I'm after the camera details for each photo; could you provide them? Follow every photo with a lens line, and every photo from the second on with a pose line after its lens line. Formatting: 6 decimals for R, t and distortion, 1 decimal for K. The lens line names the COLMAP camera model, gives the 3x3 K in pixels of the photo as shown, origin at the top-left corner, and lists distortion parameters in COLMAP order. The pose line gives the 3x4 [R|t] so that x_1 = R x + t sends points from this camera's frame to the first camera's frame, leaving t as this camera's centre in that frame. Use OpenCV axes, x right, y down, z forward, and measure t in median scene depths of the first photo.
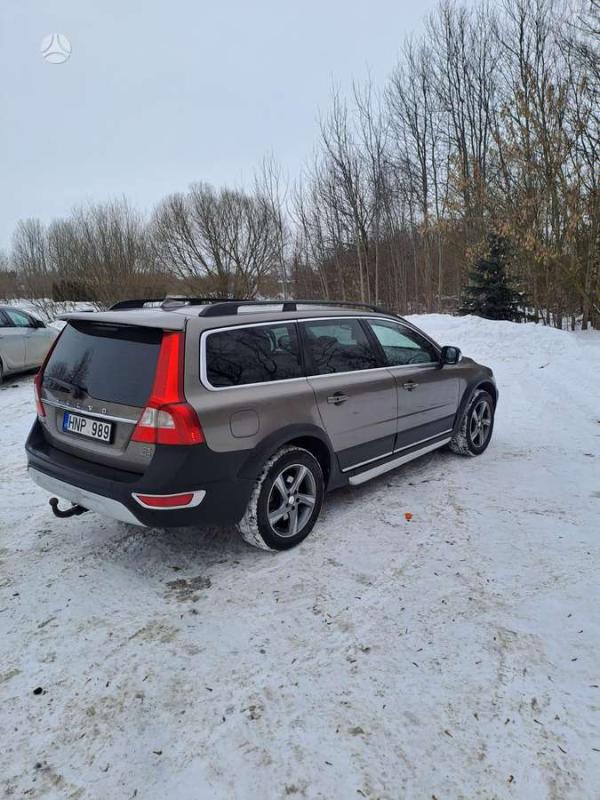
lens RADIAL K [[572.6, 0, 299.7], [0, 572.6, 414.7], [0, 0, 1]] dist [0.047763, -0.002320]
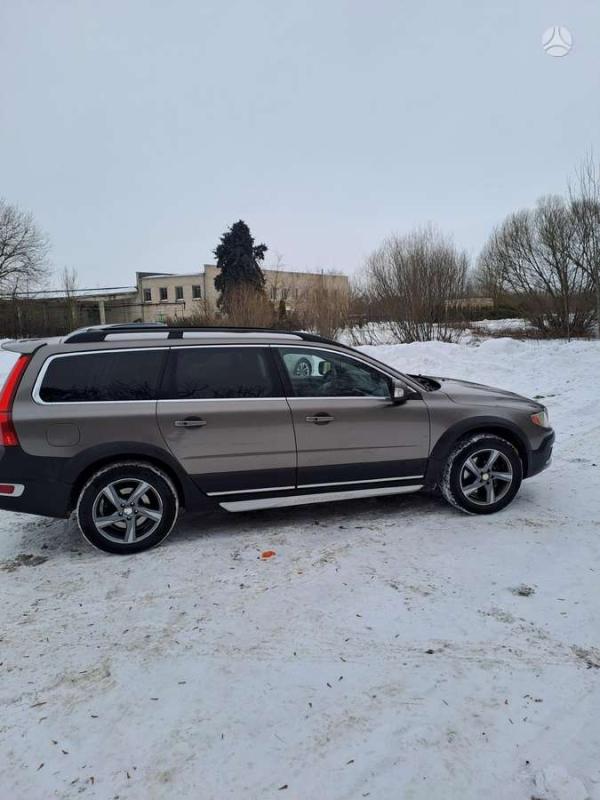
lens RADIAL K [[572.6, 0, 299.7], [0, 572.6, 414.7], [0, 0, 1]] dist [0.047763, -0.002320]
pose [[0.811552, 0.084804, -0.578093, 0.859101], [-0.104988, 0.994472, -0.001501, -0.064934], [0.574770, 0.061911, 0.815969, 0.273692]]
